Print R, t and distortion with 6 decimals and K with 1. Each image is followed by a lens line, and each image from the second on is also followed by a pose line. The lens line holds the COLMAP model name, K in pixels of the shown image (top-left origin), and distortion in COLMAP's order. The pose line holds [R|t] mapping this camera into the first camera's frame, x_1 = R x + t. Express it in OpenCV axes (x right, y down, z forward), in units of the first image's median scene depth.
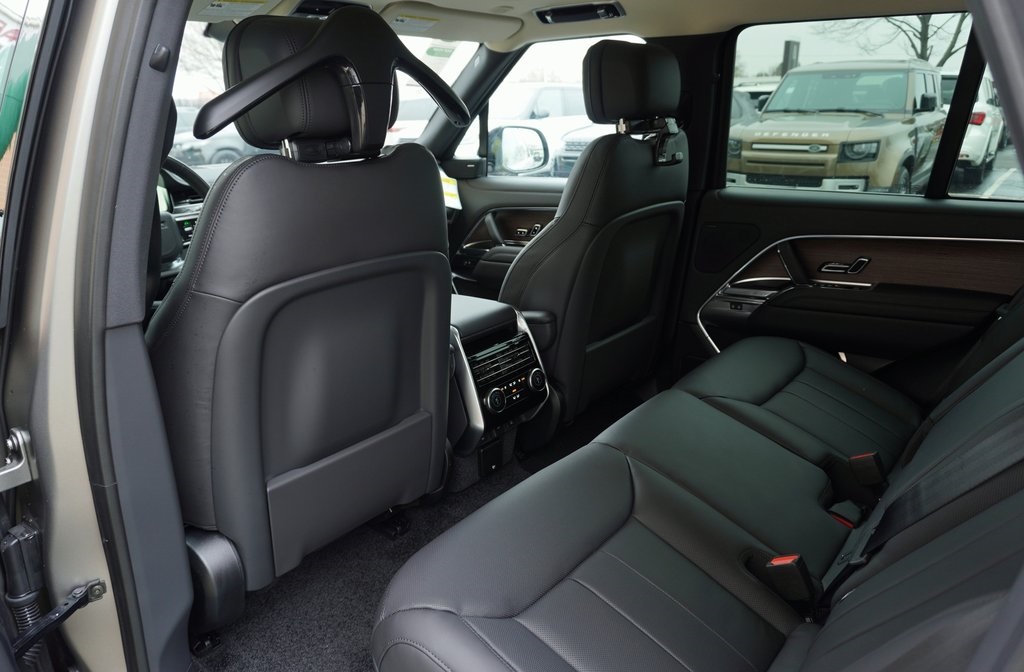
lens RADIAL K [[694.5, 0, 512.0], [0, 694.5, 336.0], [0, 0, 1]] dist [-0.047448, 0.050474]
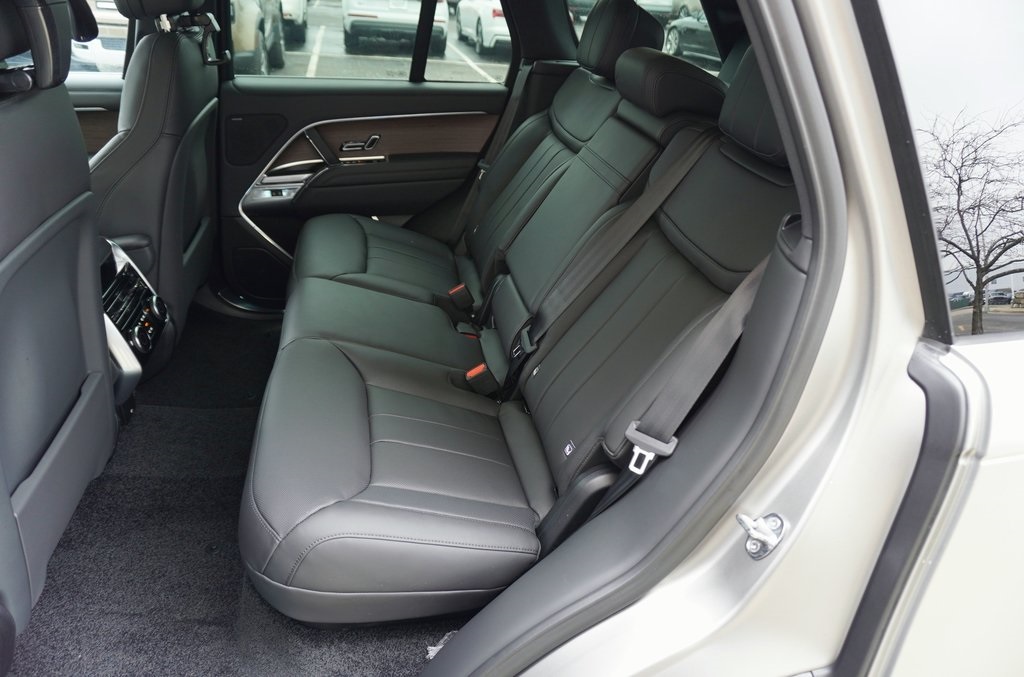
lens RADIAL K [[681.1, 0, 512.0], [0, 681.1, 338.5], [0, 0, 1]] dist [-0.026975, 0.028161]
pose [[0.635610, -0.319682, 0.702712, -0.310628], [0.175224, 0.946219, 0.271968, -0.062148], [-0.751862, -0.049734, 0.657442, 0.017204]]
